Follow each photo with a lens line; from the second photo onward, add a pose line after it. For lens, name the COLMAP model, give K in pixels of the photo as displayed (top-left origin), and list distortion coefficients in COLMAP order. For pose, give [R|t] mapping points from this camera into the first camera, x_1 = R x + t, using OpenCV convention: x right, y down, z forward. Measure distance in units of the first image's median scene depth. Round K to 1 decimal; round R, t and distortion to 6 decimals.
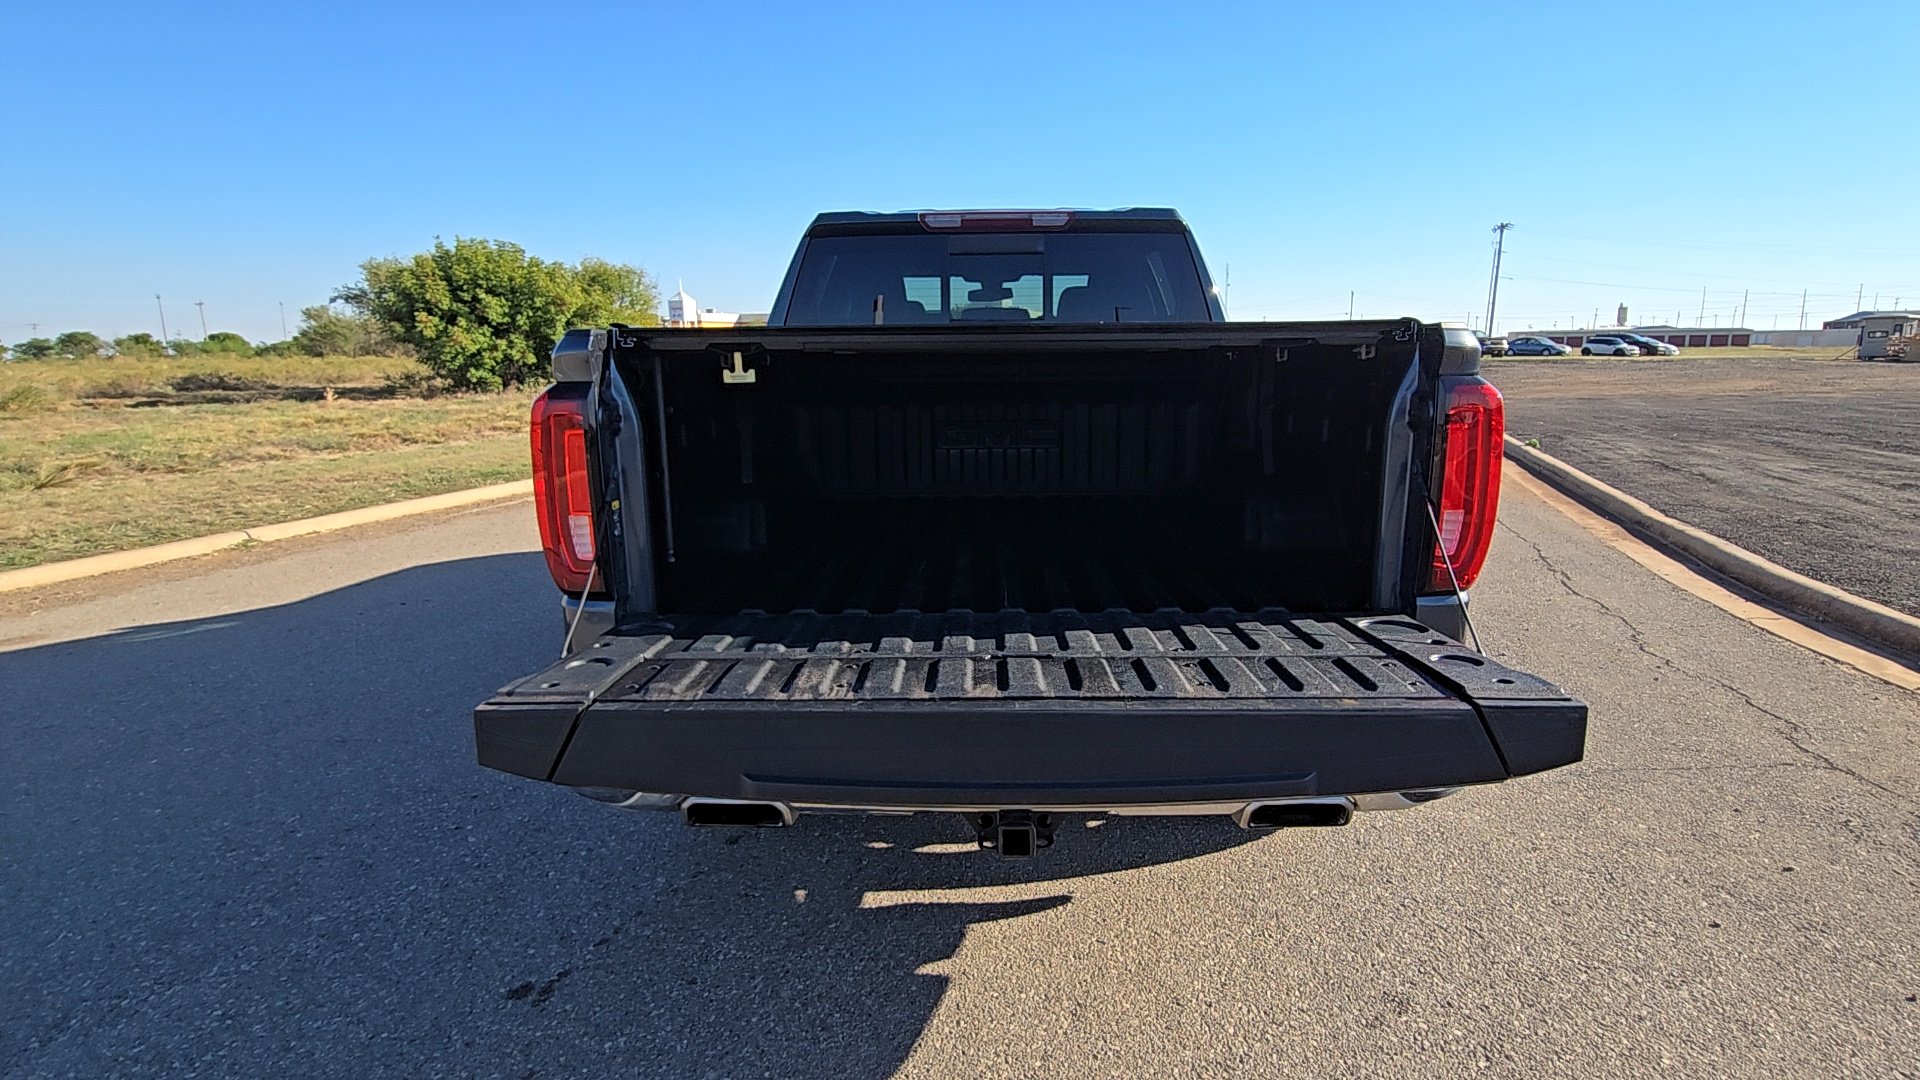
lens RADIAL K [[955.4, 0, 953.5], [0, 955.4, 585.3], [0, 0, 1]] dist [-0.002869, 0.000209]
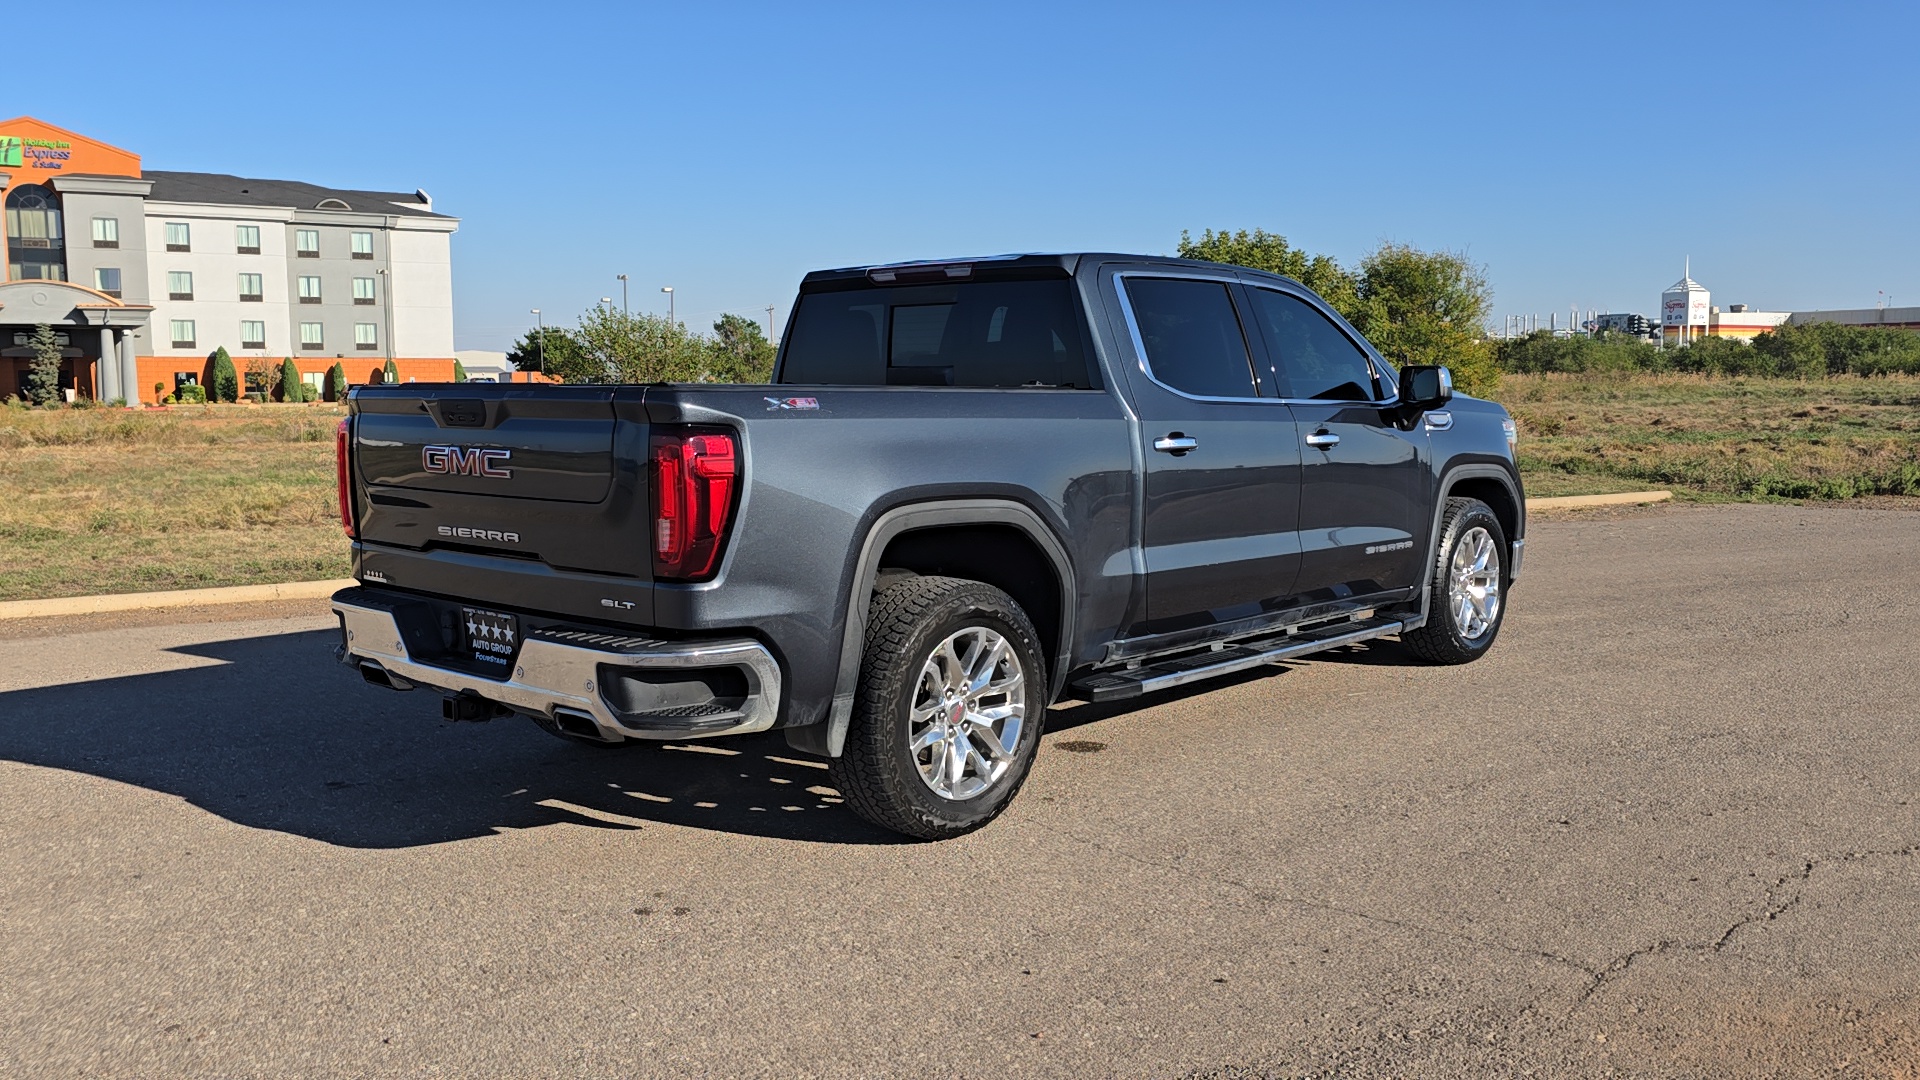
lens RADIAL K [[1589.5, 0, 973.5], [0, 1589.5, 551.2], [0, 0, 1]] dist [-0.001106, -0.005438]
pose [[0.758505, 0.074817, -0.647358, 0.186570], [-0.157846, 0.984899, -0.071119, 0.005303], [0.632262, 0.156127, 0.758861, -0.037550]]
